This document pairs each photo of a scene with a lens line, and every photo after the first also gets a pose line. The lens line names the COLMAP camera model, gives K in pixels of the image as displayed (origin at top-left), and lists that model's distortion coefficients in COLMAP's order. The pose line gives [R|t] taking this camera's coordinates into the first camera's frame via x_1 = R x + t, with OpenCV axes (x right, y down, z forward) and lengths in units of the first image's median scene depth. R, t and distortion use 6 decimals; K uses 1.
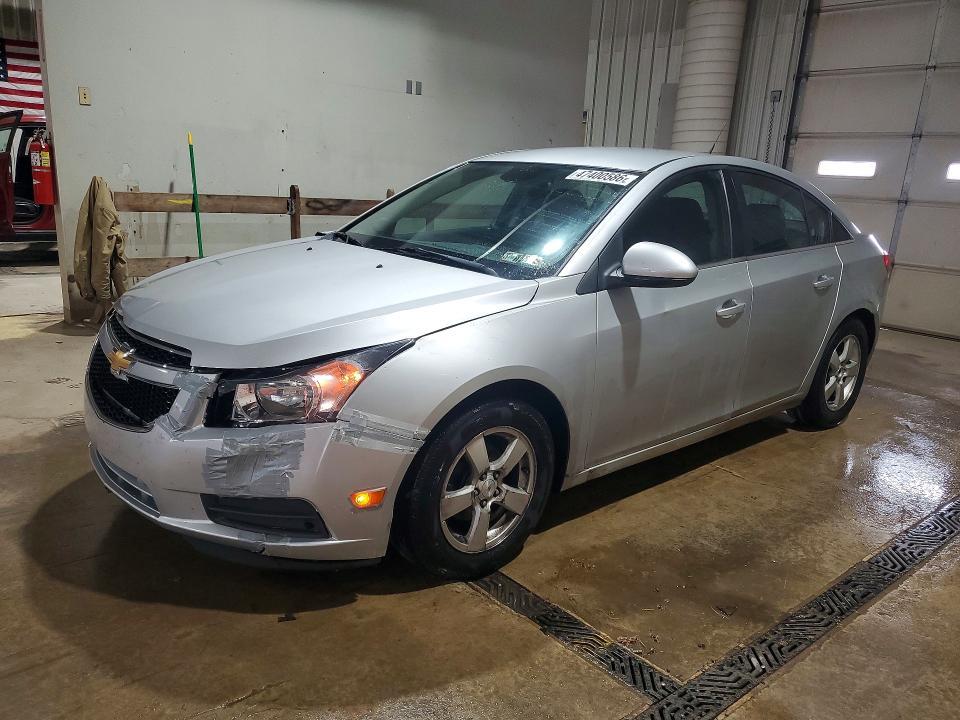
lens RADIAL K [[759.7, 0, 480.0], [0, 759.7, 360.0], [0, 0, 1]] dist [0.023307, -0.000547]
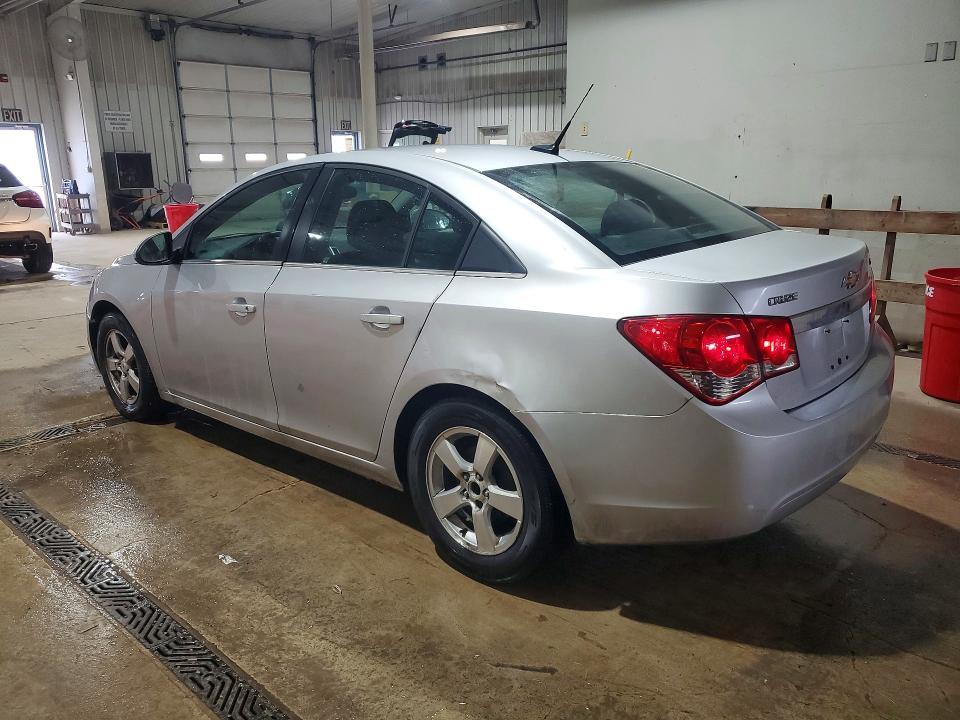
lens RADIAL K [[759.7, 0, 480.0], [0, 759.7, 360.0], [0, 0, 1]] dist [0.023307, -0.000547]
pose [[0.109700, 0.203186, -0.972976, 1.271474], [-0.225877, 0.958369, 0.174669, -0.231061], [0.967959, 0.200612, 0.151028, 1.099514]]
